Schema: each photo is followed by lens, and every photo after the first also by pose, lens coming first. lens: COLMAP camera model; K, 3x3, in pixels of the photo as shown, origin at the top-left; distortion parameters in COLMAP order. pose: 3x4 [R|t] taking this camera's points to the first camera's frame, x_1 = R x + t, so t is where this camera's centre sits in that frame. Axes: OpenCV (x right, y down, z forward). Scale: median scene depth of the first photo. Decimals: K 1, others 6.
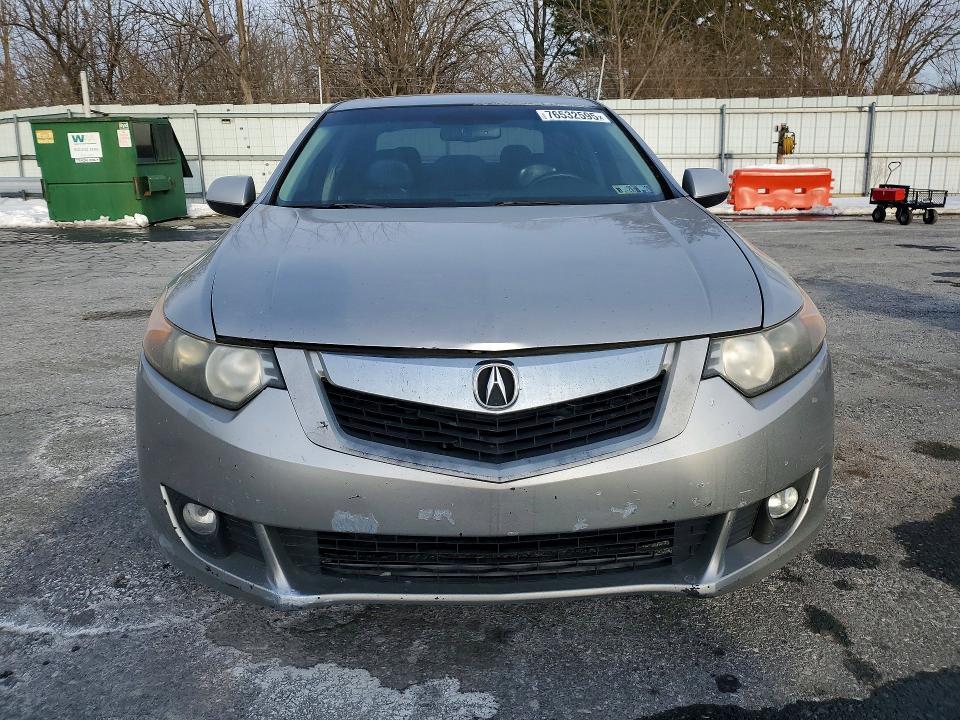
lens RADIAL K [[724.7, 0, 479.2], [0, 724.7, 353.3], [0, 0, 1]] dist [0.014450, 0.004864]
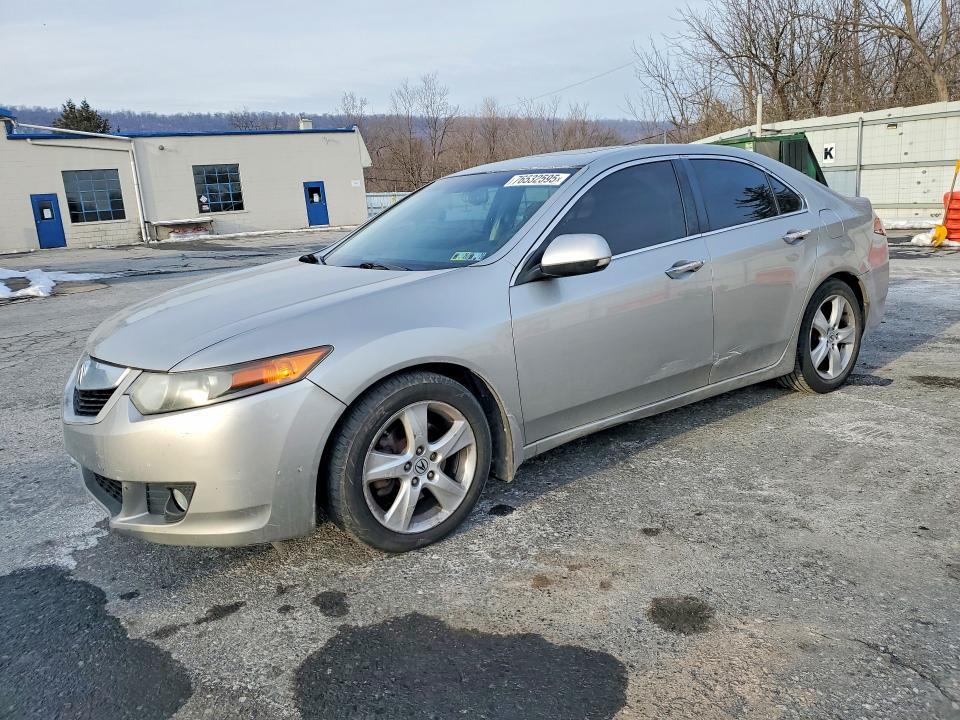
lens RADIAL K [[724.7, 0, 476.5], [0, 724.7, 364.9], [0, 0, 1]] dist [0.014450, 0.004864]
pose [[0.579502, 0.167705, -0.797529, 0.167800], [-0.159894, 0.982975, 0.090518, -0.024385], [0.799132, 0.075065, 0.596451, 0.056150]]
